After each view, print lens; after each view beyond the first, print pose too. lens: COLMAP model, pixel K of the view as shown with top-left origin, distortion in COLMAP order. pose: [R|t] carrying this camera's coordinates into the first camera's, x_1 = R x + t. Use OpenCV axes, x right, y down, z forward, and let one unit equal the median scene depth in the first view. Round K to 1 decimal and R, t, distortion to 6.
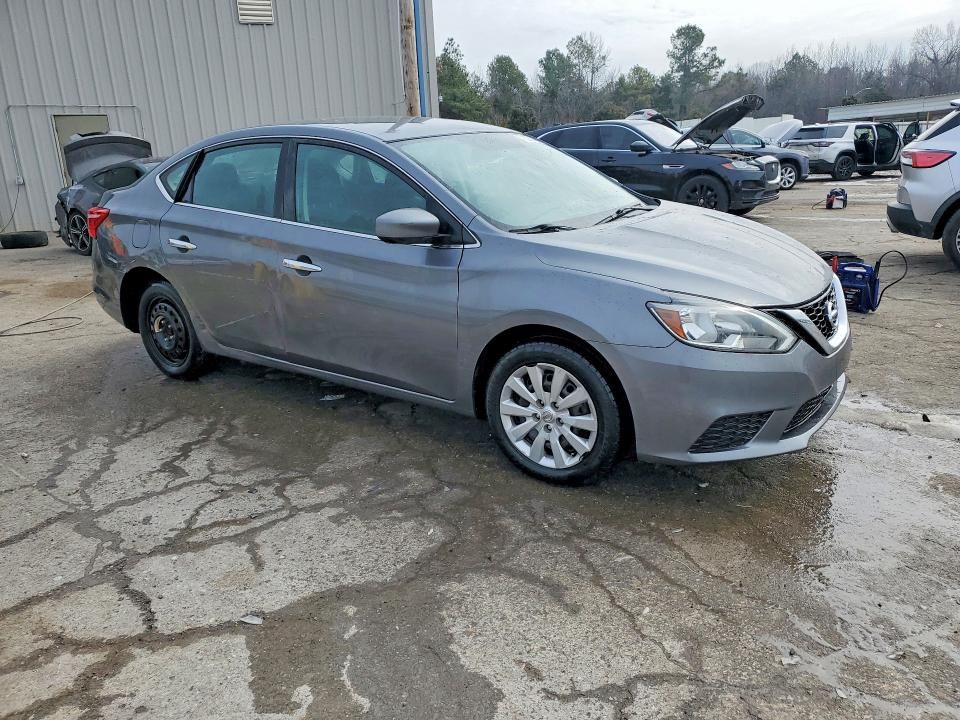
lens RADIAL K [[707.1, 0, 480.0], [0, 707.1, 360.0], [0, 0, 1]] dist [0.001490, 0.000959]
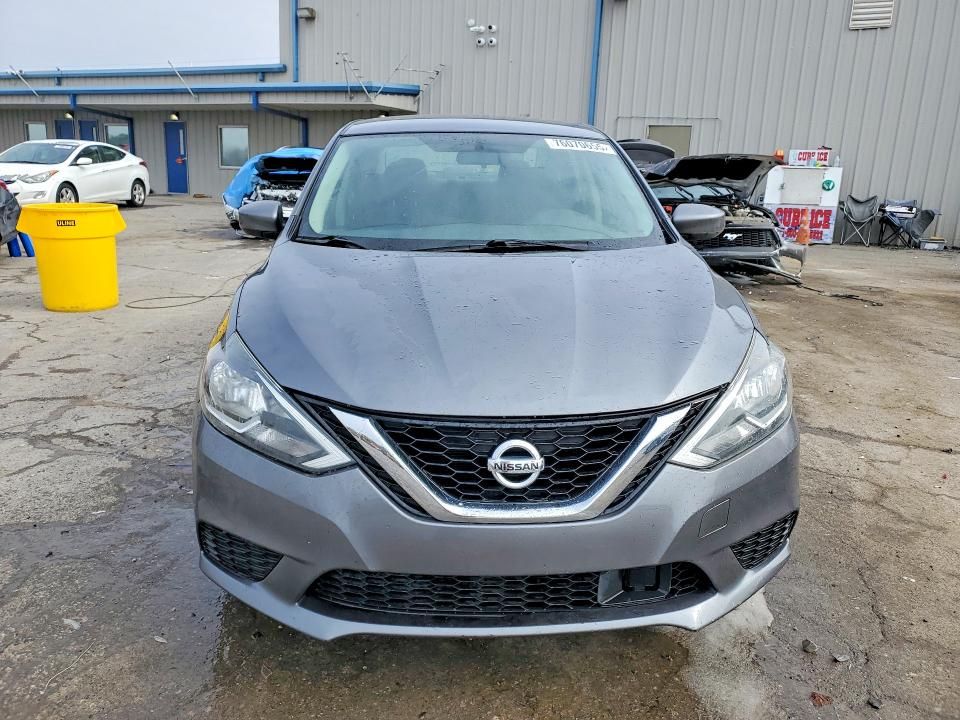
lens RADIAL K [[707.1, 0, 480.0], [0, 707.1, 360.0], [0, 0, 1]] dist [0.001490, 0.000959]
pose [[0.645196, 0.256872, -0.719541, 0.810519], [-0.271594, 0.957384, 0.098247, -0.178422], [0.714114, 0.132034, 0.687465, 0.576341]]
